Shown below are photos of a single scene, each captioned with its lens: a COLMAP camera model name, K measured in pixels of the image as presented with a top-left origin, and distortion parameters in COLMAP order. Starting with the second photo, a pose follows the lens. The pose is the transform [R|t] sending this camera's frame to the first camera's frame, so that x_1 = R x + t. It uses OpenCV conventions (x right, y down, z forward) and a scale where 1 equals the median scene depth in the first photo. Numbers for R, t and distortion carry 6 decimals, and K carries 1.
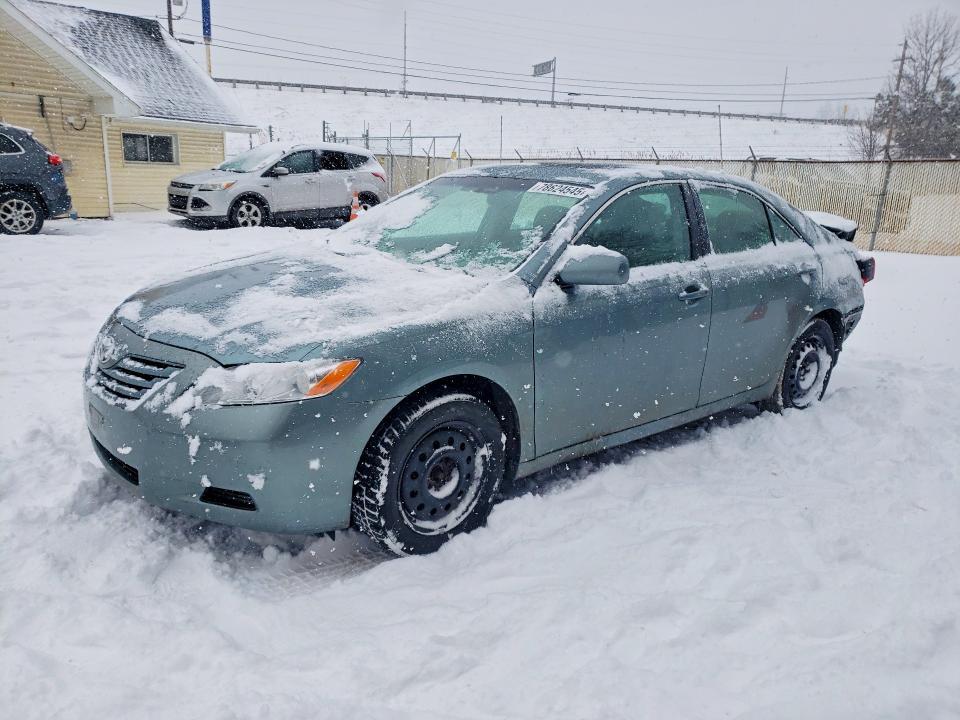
lens RADIAL K [[721.1, 0, 480.0], [0, 721.1, 360.0], [0, 0, 1]] dist [0.028286, -0.001597]
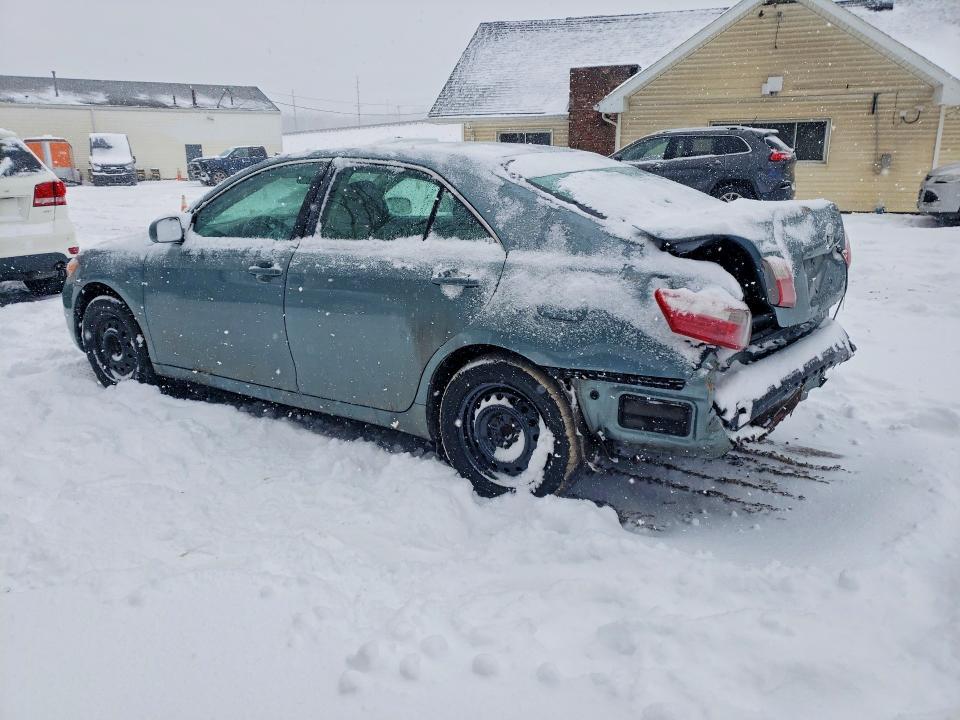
lens RADIAL K [[721.1, 0, 480.0], [0, 721.1, 360.0], [0, 0, 1]] dist [0.028286, -0.001597]
pose [[0.302449, 0.221659, -0.927034, 1.764654], [-0.219896, 0.962575, 0.158415, -0.257590], [0.927454, 0.155938, 0.339872, 1.241299]]
